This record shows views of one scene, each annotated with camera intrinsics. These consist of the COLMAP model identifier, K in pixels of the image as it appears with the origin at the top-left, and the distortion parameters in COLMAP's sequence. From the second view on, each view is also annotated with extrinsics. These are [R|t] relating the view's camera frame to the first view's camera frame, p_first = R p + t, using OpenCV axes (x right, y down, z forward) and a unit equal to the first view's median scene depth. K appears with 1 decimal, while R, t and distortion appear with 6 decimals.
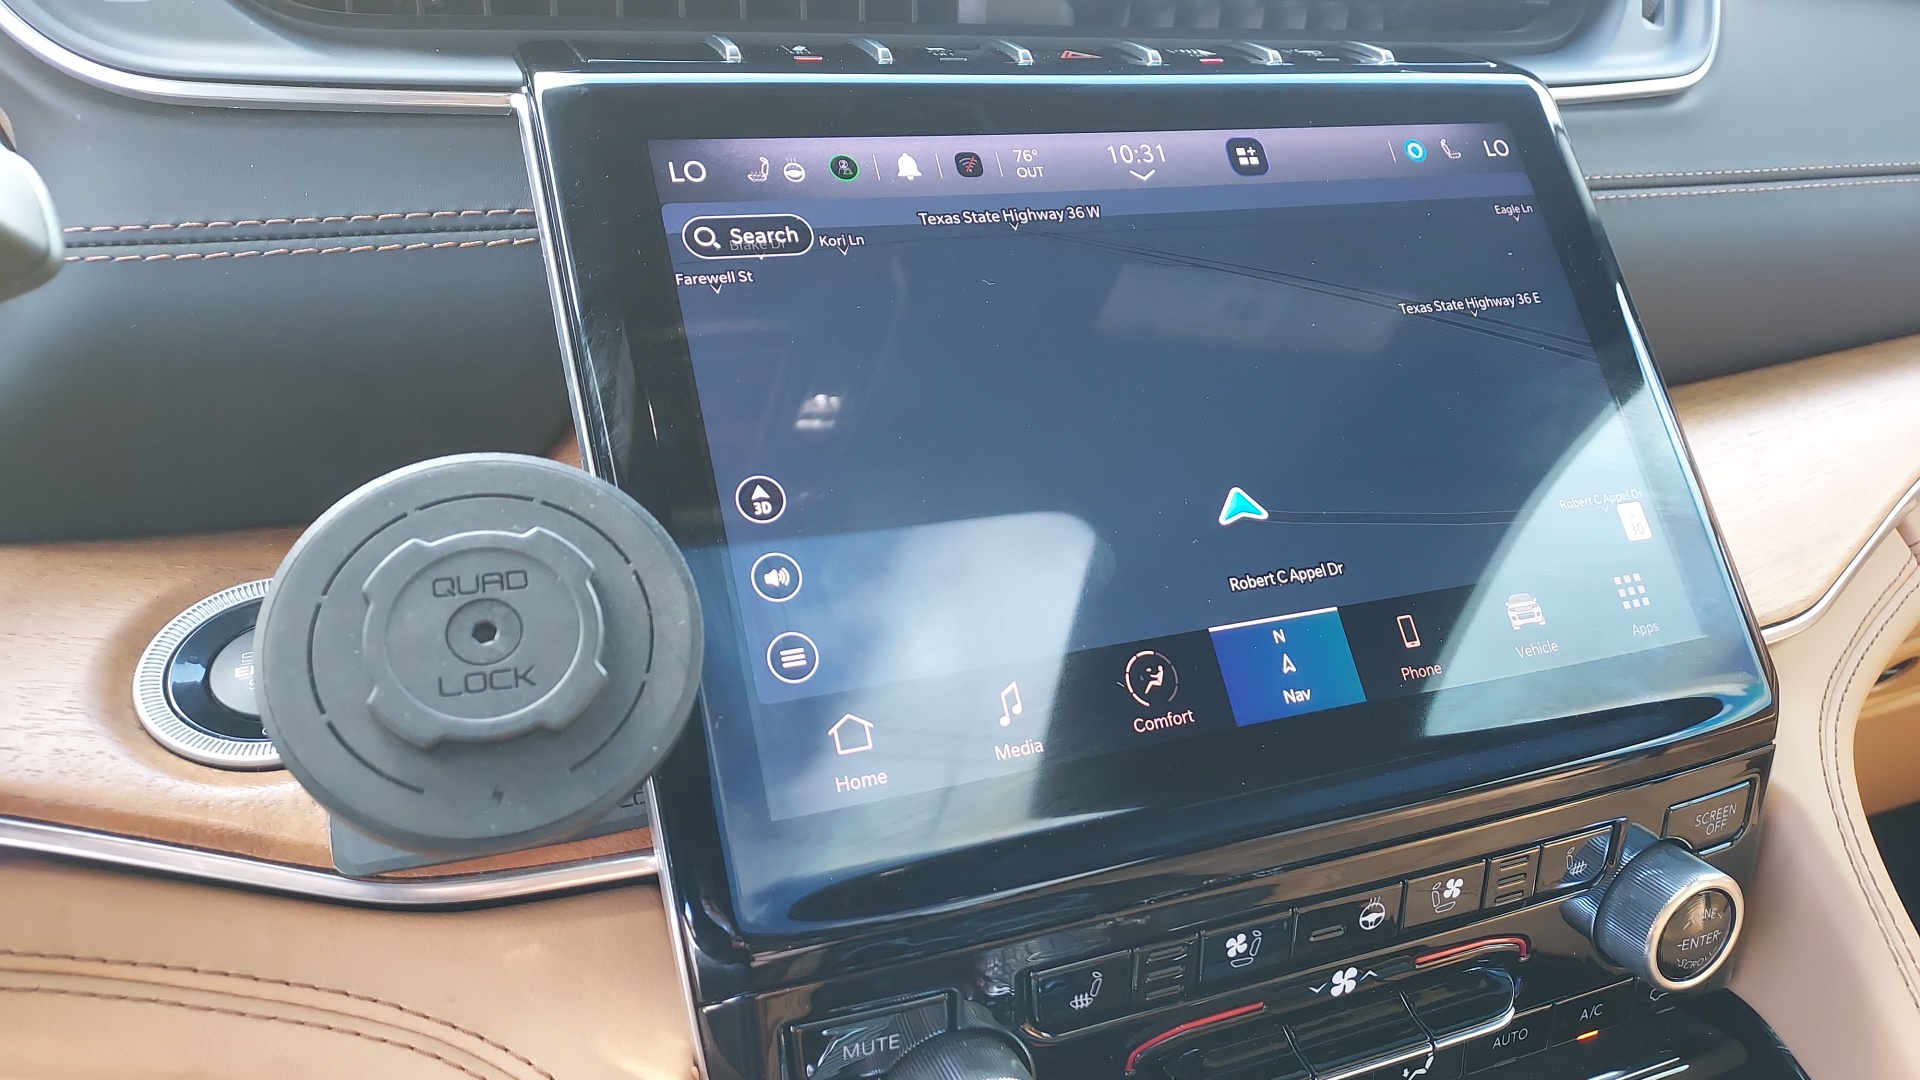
lens RADIAL K [[1413.5, 0, 960.8], [0, 1413.5, 538.3], [0, 0, 1]] dist [0.063417, -0.040883]
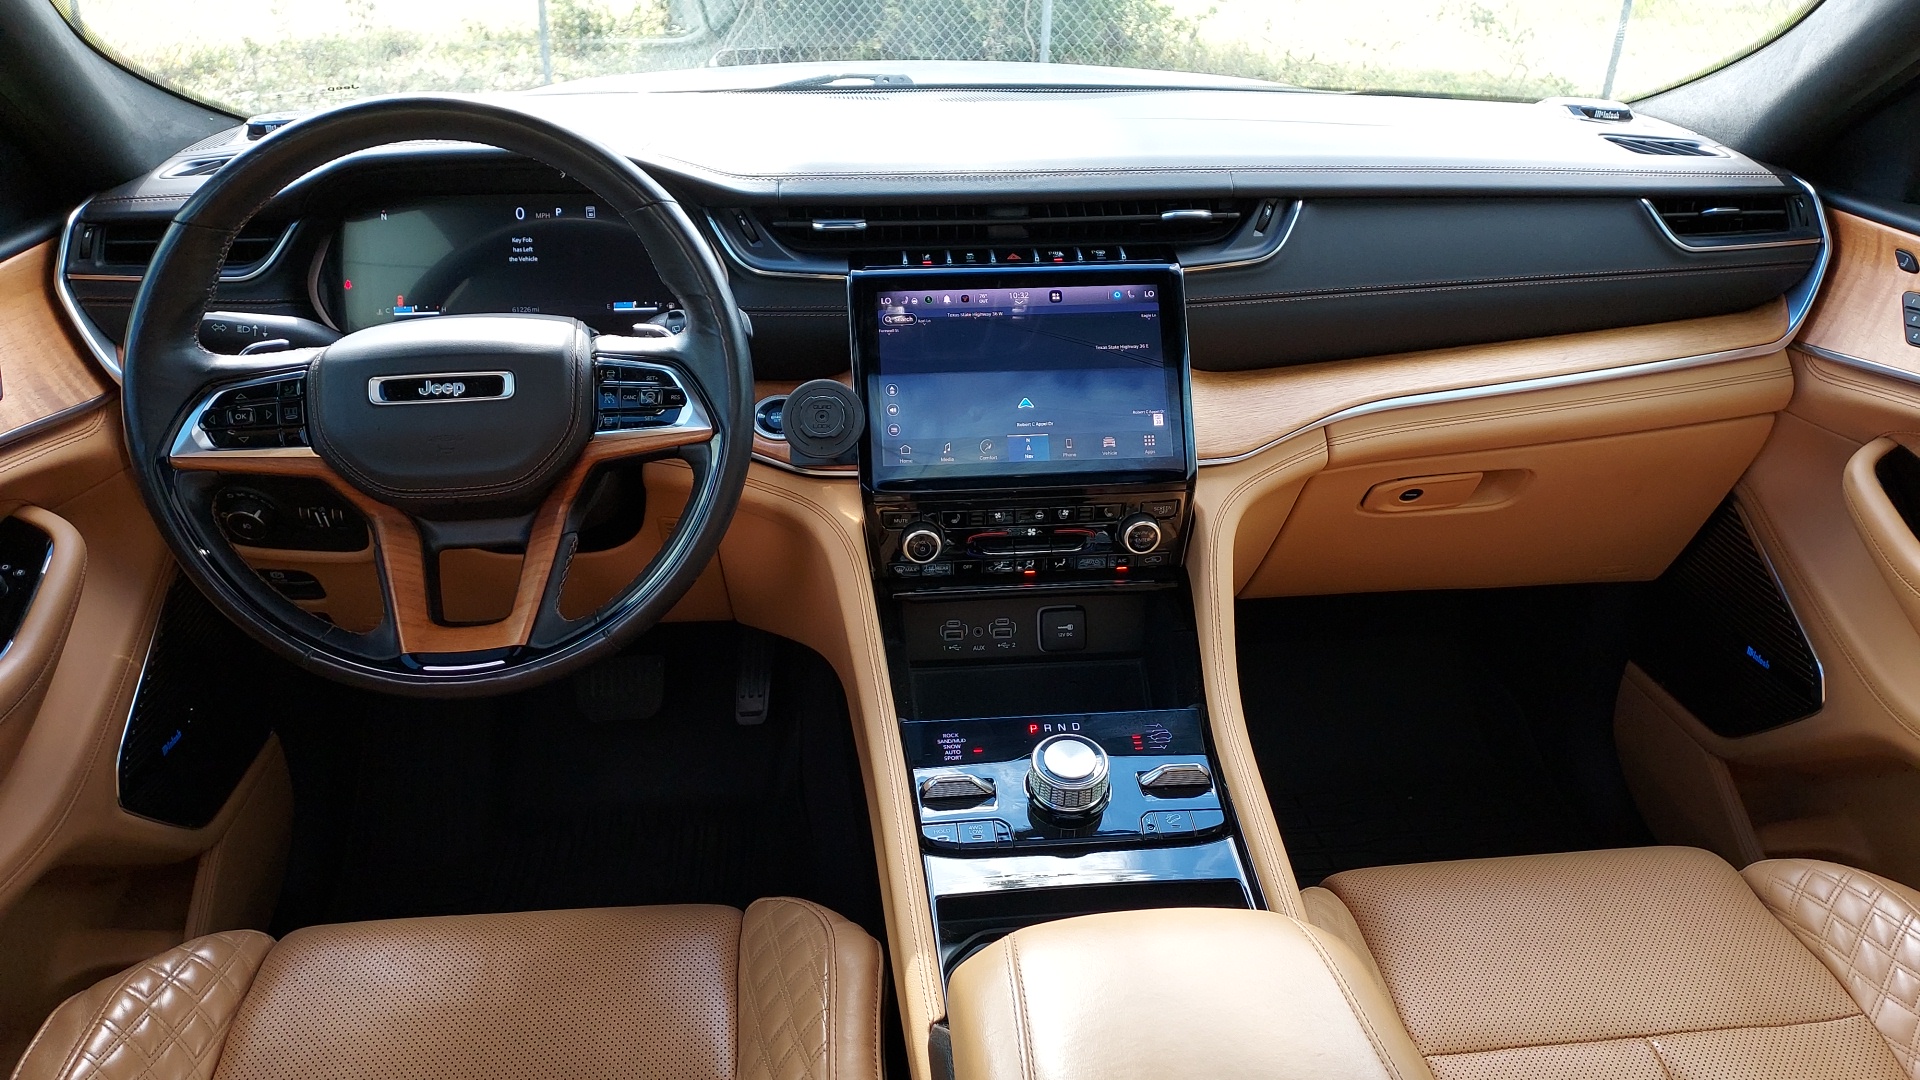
lens RADIAL K [[1413.5, 0, 964.2], [0, 1413.5, 546.2], [0, 0, 1]] dist [0.063417, -0.040883]
pose [[0.959555, 0.143147, -0.242413, 0.979666], [-0.101821, 0.979251, 0.175214, -0.283284], [0.262464, -0.143445, 0.954220, -2.554866]]
